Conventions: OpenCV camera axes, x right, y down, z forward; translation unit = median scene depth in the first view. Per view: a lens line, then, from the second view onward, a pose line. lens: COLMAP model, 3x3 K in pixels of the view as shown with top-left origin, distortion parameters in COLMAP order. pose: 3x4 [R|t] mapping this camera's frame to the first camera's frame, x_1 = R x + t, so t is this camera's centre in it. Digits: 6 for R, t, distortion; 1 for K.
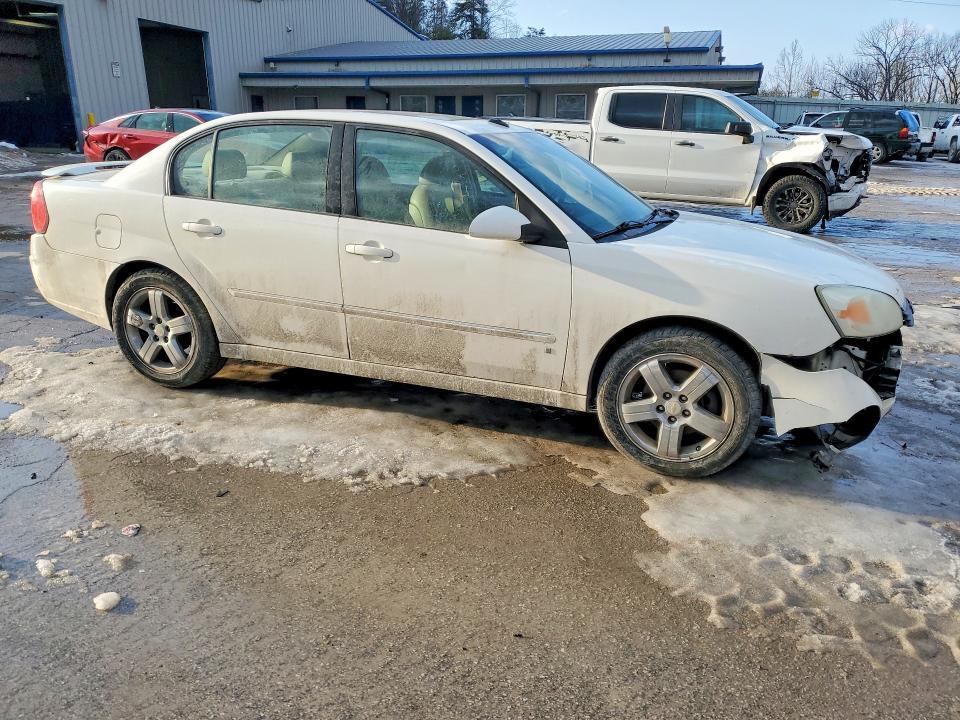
lens RADIAL K [[711.3, 0, 489.6], [0, 711.3, 357.4], [0, 0, 1]] dist [0.030379, -0.011103]
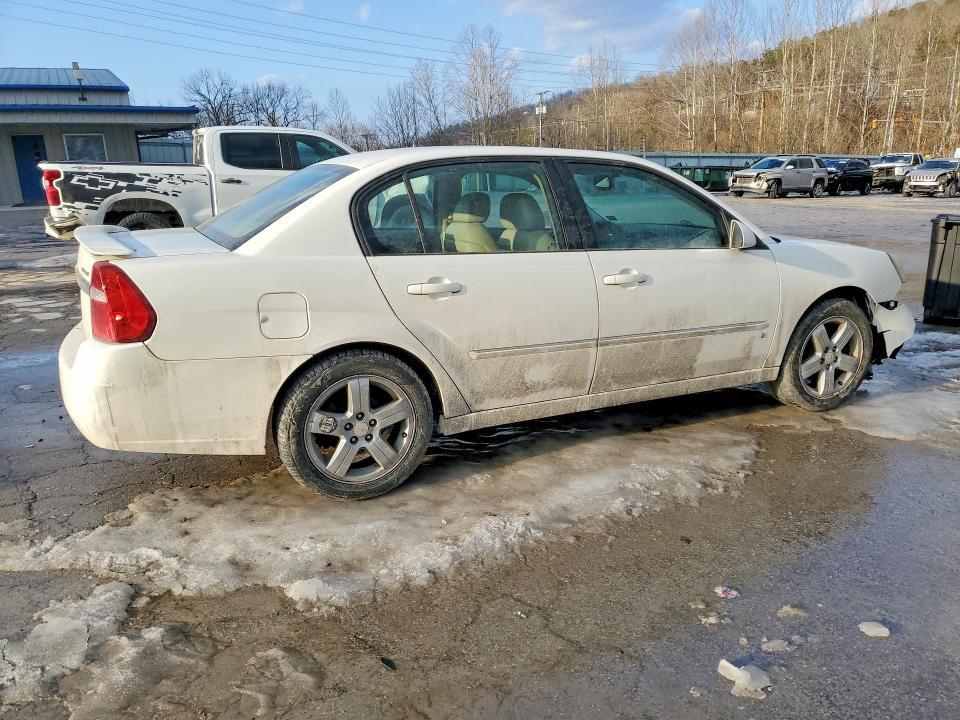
lens RADIAL K [[711.3, 0, 481.6], [0, 711.3, 361.6], [0, 0, 1]] dist [0.030379, -0.011103]
pose [[0.728494, -0.214924, 0.650465, -0.908475], [0.245514, 0.968348, 0.044991, -0.118444], [-0.639546, 0.126922, 0.758203, 0.335604]]
